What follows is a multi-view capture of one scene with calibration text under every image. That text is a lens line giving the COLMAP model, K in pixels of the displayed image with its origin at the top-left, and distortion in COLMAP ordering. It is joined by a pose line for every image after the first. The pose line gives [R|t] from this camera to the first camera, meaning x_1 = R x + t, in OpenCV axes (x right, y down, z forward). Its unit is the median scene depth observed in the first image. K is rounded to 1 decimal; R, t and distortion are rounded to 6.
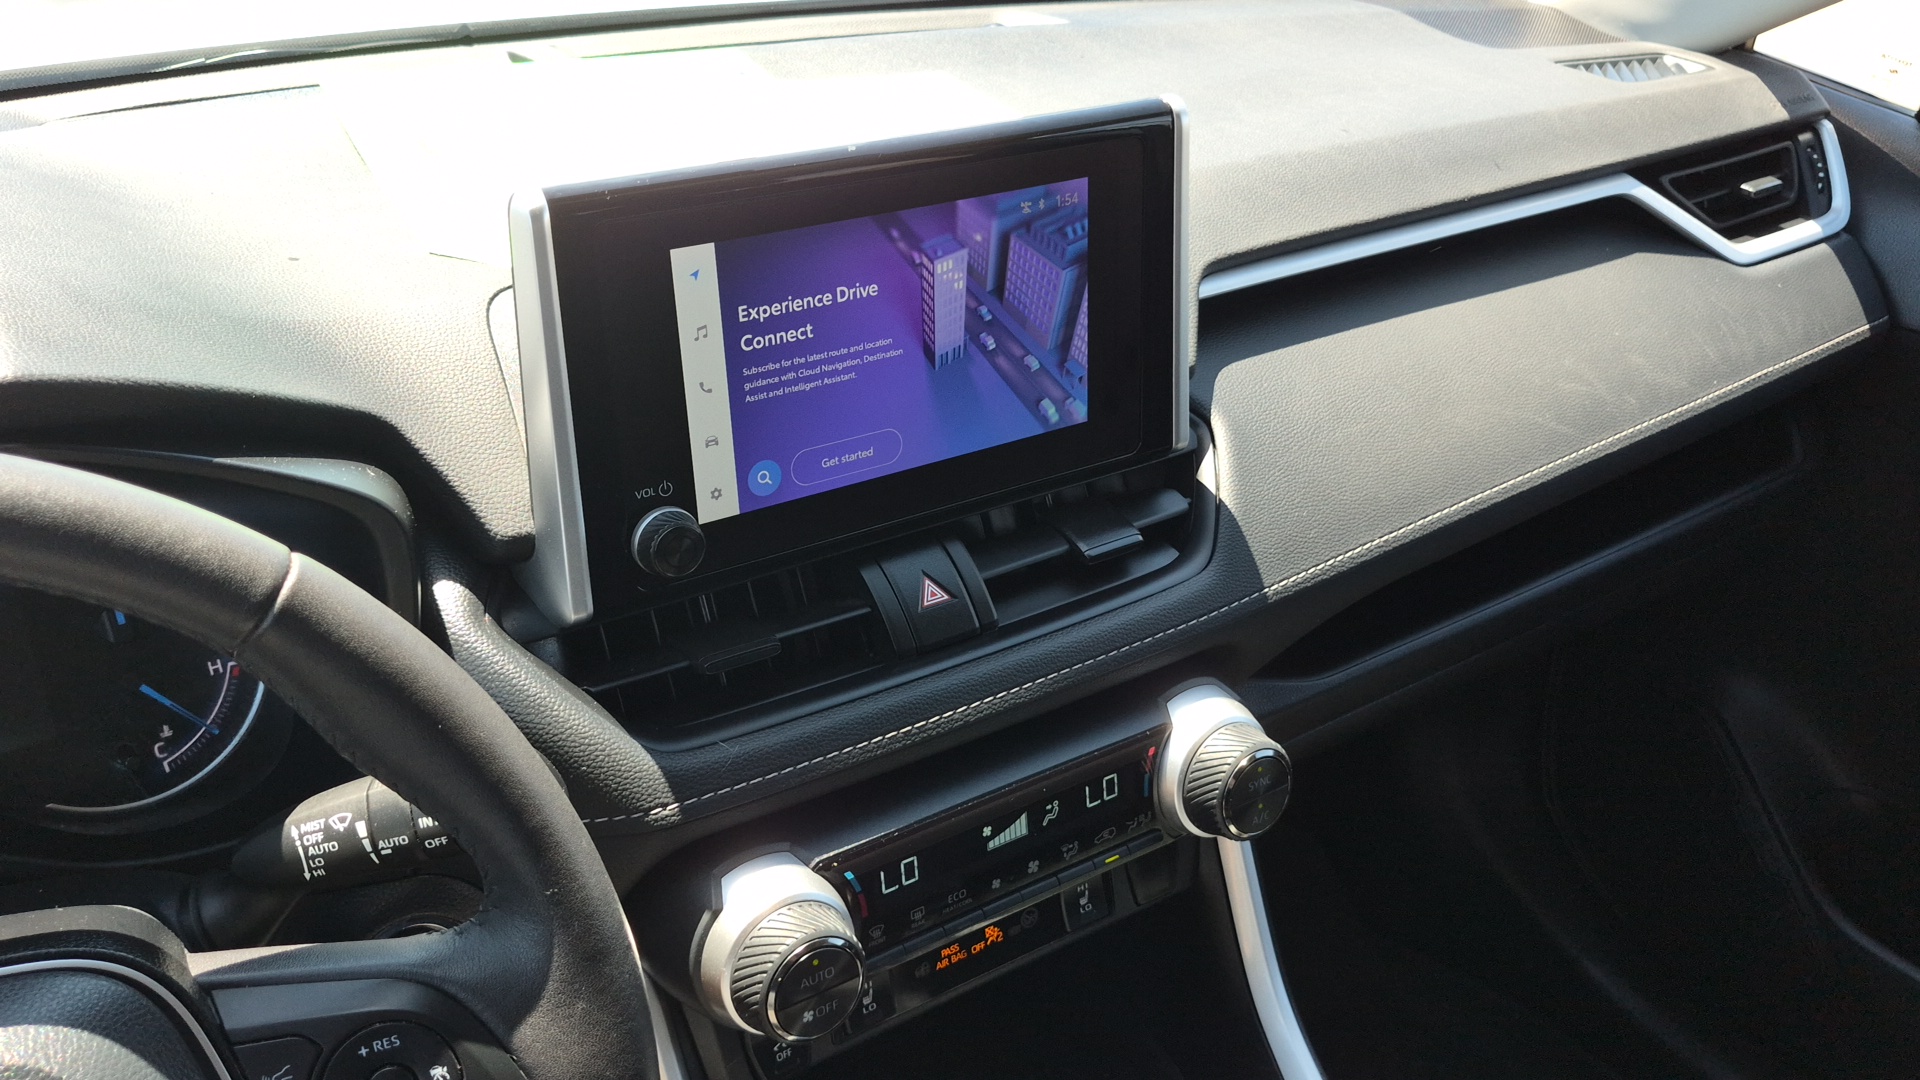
lens RADIAL K [[1670.6, 0, 934.7], [0, 1670.6, 539.9], [0, 0, 1]] dist [0.046191, -0.026730]
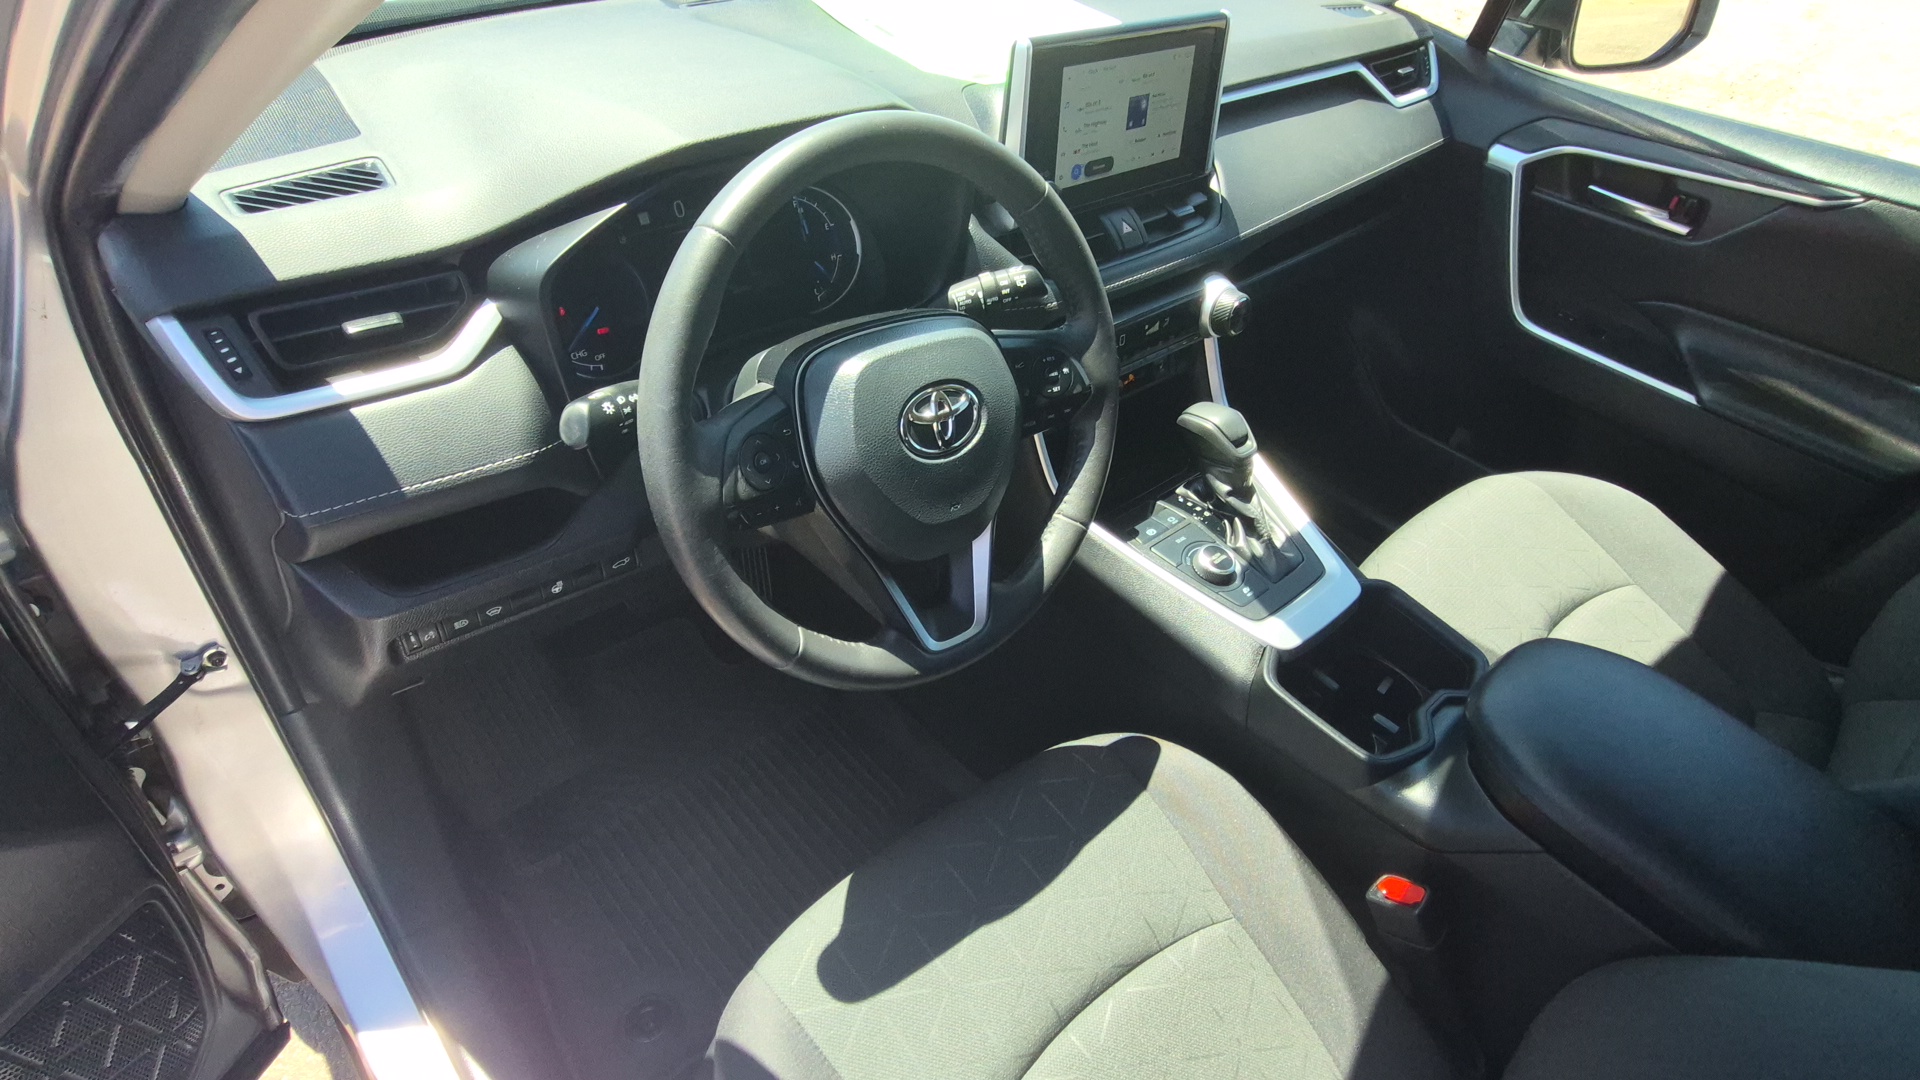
lens RADIAL K [[1001.3, 0, 957.8], [0, 1001.3, 539.0], [0, 0, 1]] dist [0.001127, -0.006256]
pose [[0.987144, -0.043529, 0.153795, -0.493950], [0.010217, 0.977420, 0.211060, 0.166863], [-0.159509, -0.206775, 0.965298, -0.465406]]
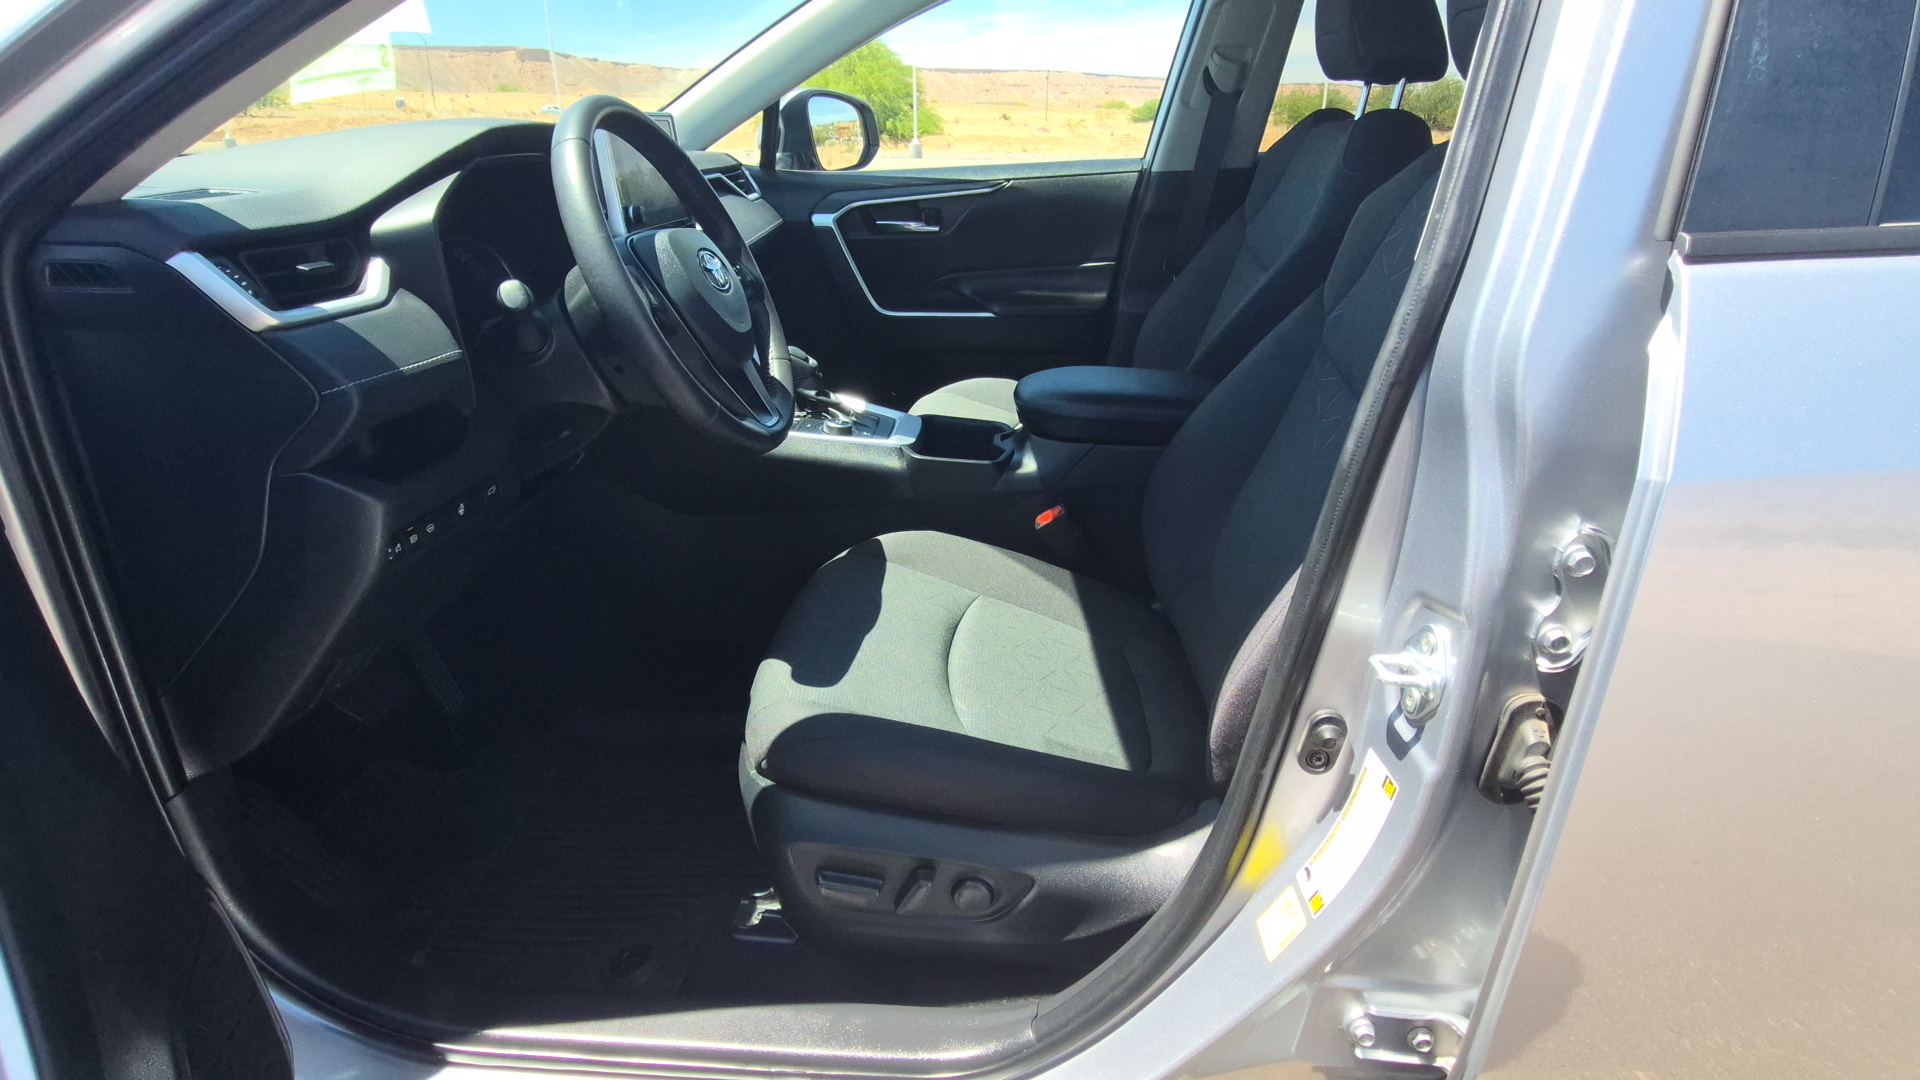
lens RADIAL K [[1001.3, 0, 943.1], [0, 1001.3, 537.3], [0, 0, 1]] dist [0.001127, -0.006256]
pose [[0.610733, -0.327765, 0.720816, -1.398836], [0.400612, 0.913109, 0.075774, 0.669399], [-0.683020, 0.242490, 0.688973, -0.684967]]
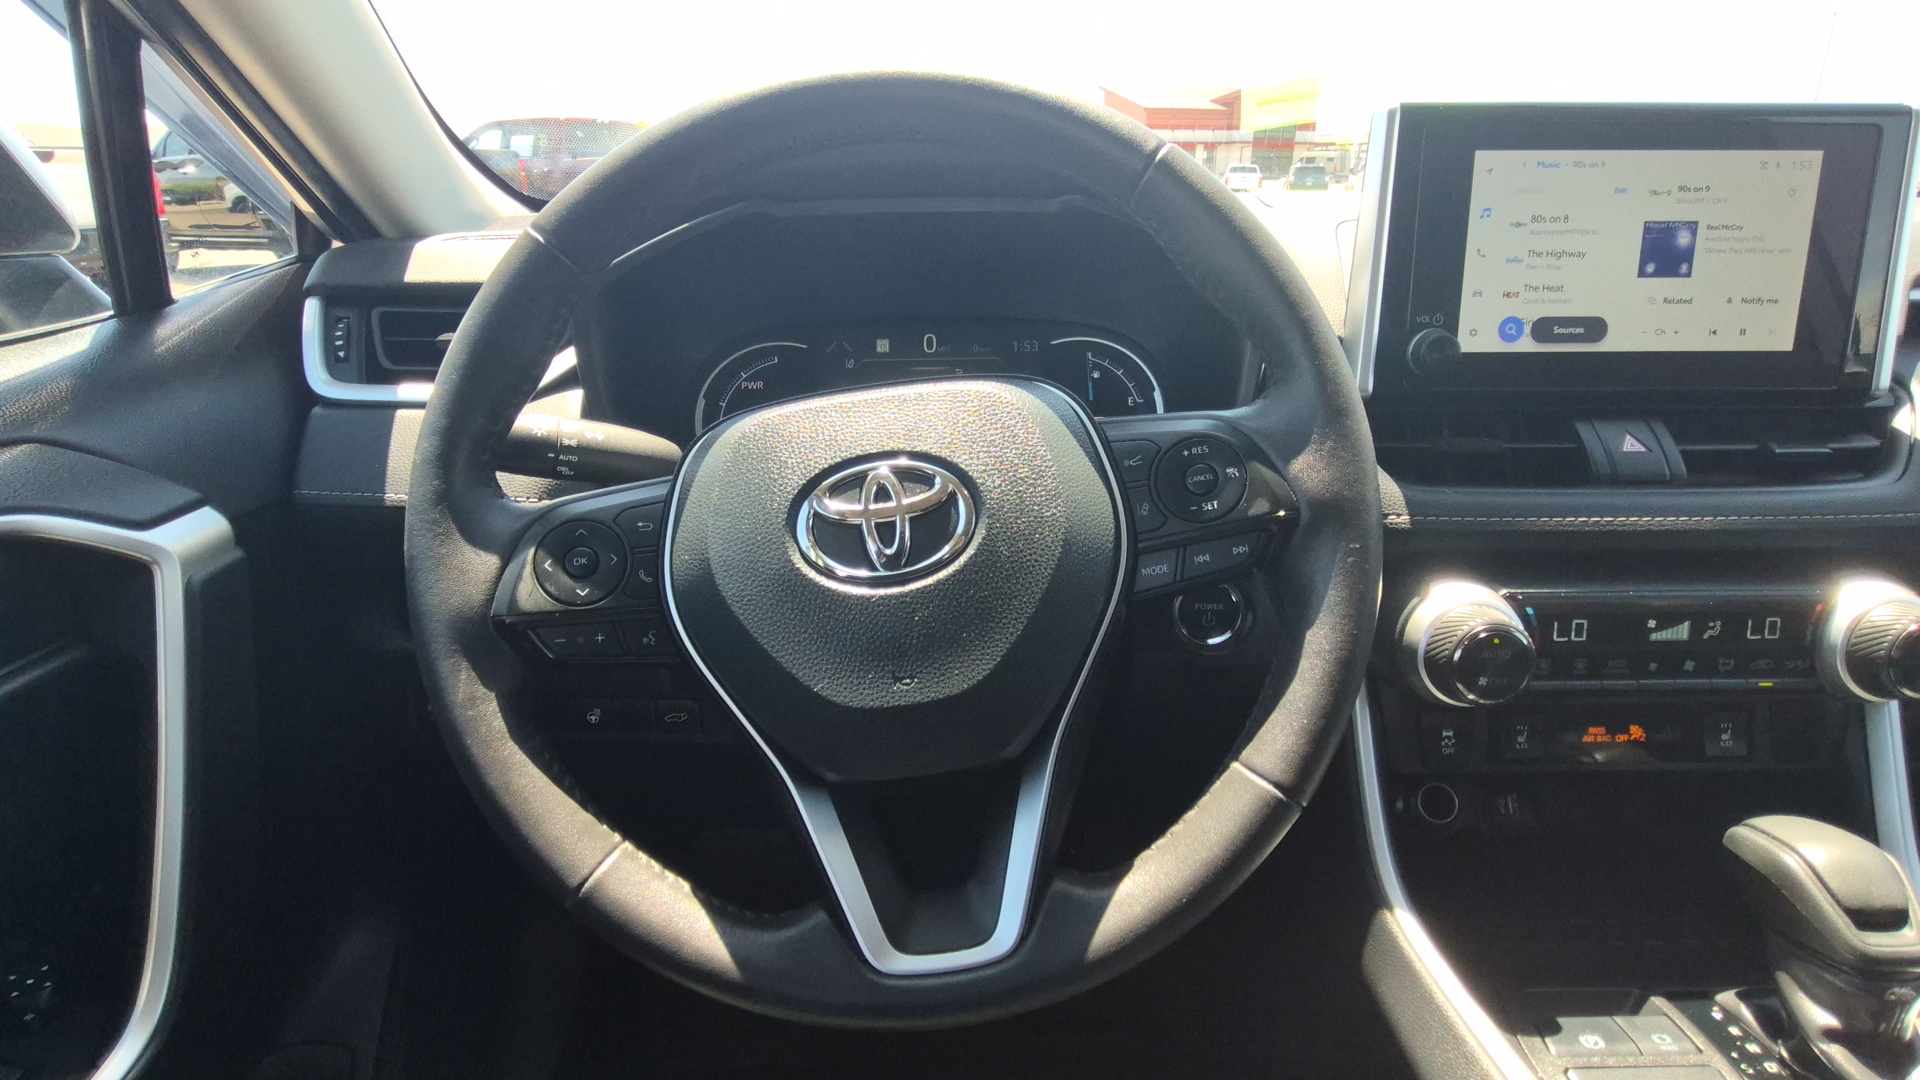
lens RADIAL K [[1001.3, 0, 968.8], [0, 1001.3, 535.8], [0, 0, 1]] dist [0.001127, -0.006256]
pose [[0.836357, 0.147646, -0.527927, -0.011739], [-0.240306, 0.964329, -0.111005, 0.323057], [0.492706, 0.219704, 0.842004, 0.082734]]
